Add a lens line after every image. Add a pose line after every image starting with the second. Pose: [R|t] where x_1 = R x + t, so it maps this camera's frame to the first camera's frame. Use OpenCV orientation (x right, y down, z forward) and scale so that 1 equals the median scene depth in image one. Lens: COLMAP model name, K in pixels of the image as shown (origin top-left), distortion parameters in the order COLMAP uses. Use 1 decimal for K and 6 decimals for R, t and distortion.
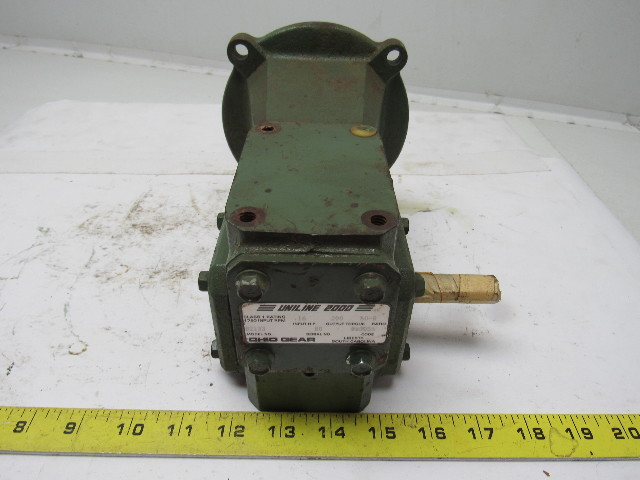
lens RADIAL K [[457.6, 0, 320.2], [0, 457.6, 240.4], [0, 0, 1]] dist [-0.031859, -0.001618]
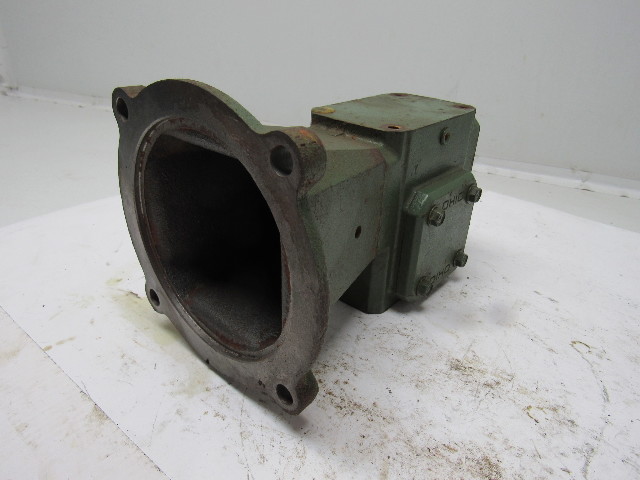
lens RADIAL K [[457.6, 0, 317.5], [0, 457.6, 240.9], [0, 0, 1]] dist [-0.031859, -0.001618]
pose [[-0.744883, -0.358272, 0.562841, -0.481997], [0.365405, 0.486763, 0.793436, -0.732005], [-0.558236, 0.796682, -0.231667, 1.137231]]
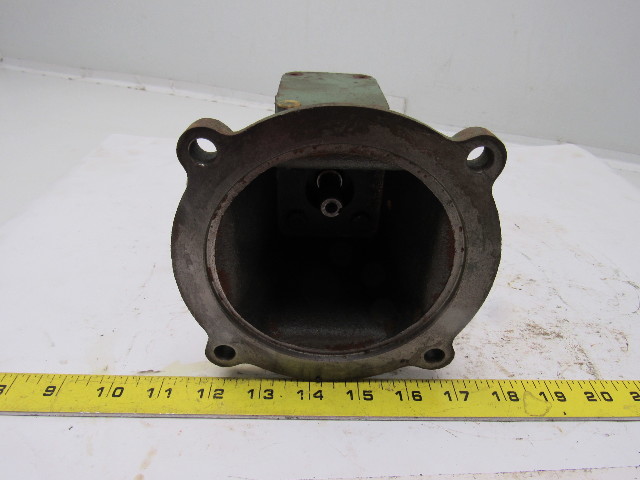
lens RADIAL K [[457.6, 0, 318.2], [0, 457.6, 238.9], [0, 0, 1]] dist [-0.031859, -0.001618]
pose [[-0.997977, -0.047797, -0.041930, 0.040002], [-0.055992, 0.348192, 0.935749, -0.877627], [-0.030127, 0.936204, -0.350164, 1.267597]]
